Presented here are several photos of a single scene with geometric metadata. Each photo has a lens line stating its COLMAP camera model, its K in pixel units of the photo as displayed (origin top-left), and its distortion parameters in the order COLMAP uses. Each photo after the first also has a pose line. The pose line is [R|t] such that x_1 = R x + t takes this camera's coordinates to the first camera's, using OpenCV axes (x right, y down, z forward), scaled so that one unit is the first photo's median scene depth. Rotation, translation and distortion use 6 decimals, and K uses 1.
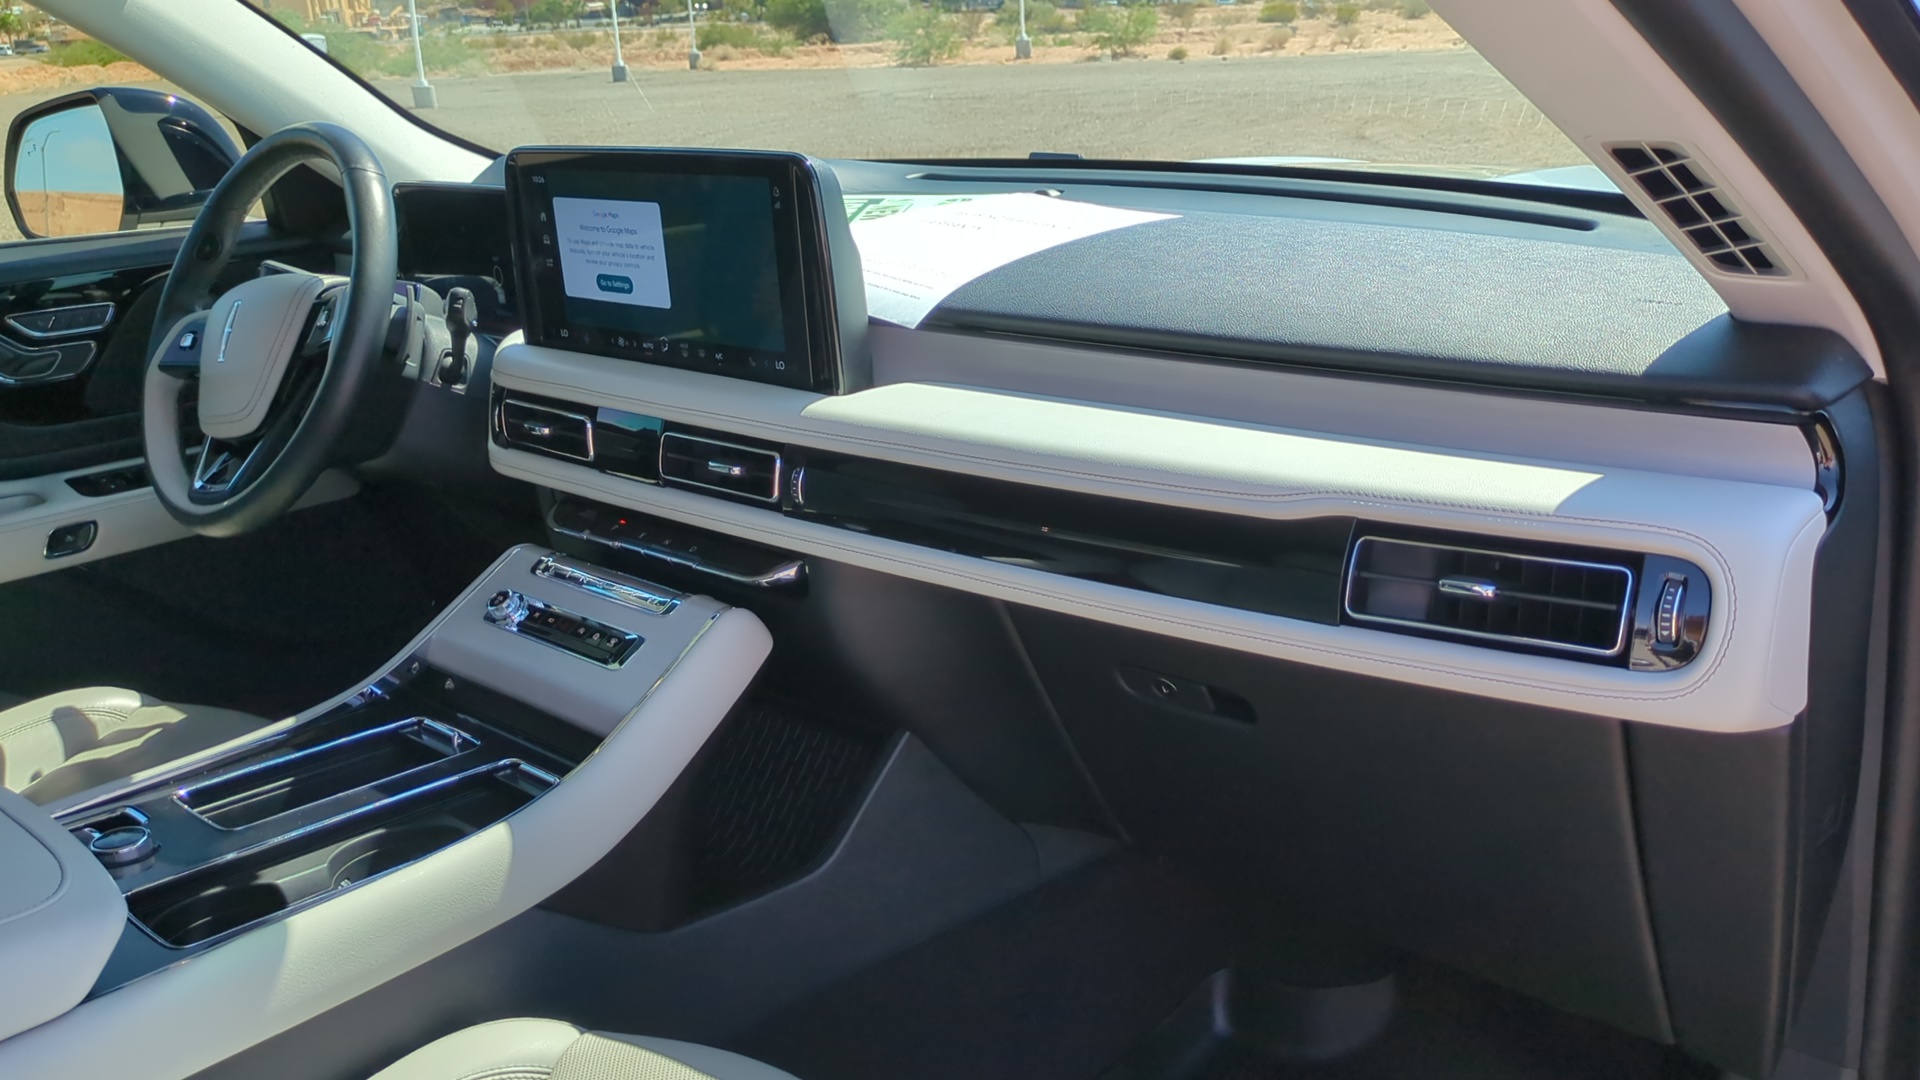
lens RADIAL K [[1661.2, 0, 972.5], [0, 1661.2, 531.1], [0, 0, 1]] dist [0.060212, -0.072497]
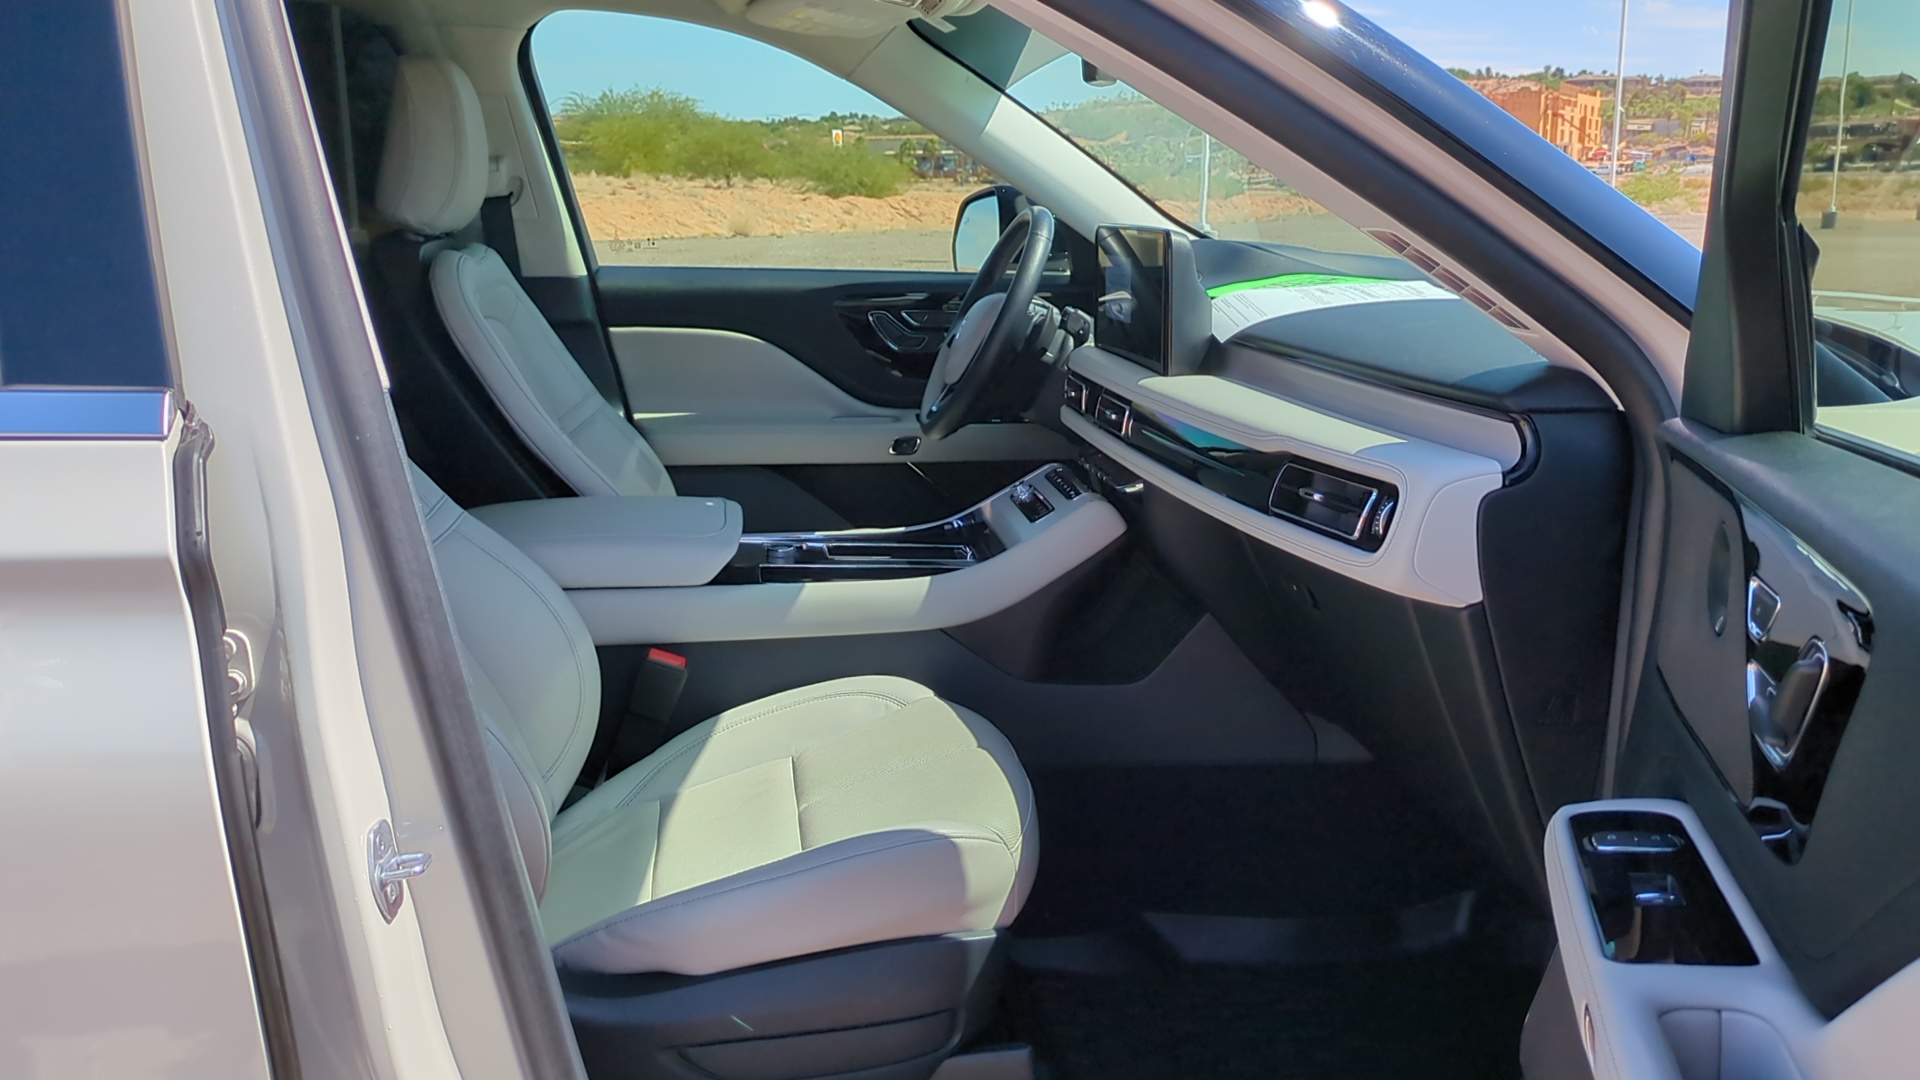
lens RADIAL K [[1661.2, 0, 960.3], [0, 1661.2, 532.5], [0, 0, 1]] dist [0.060212, -0.072497]
pose [[0.770918, 0.174590, -0.612539, 0.751460], [-0.219076, 0.975705, 0.002381, 0.102306], [0.598073, 0.132357, 0.790437, -0.373375]]
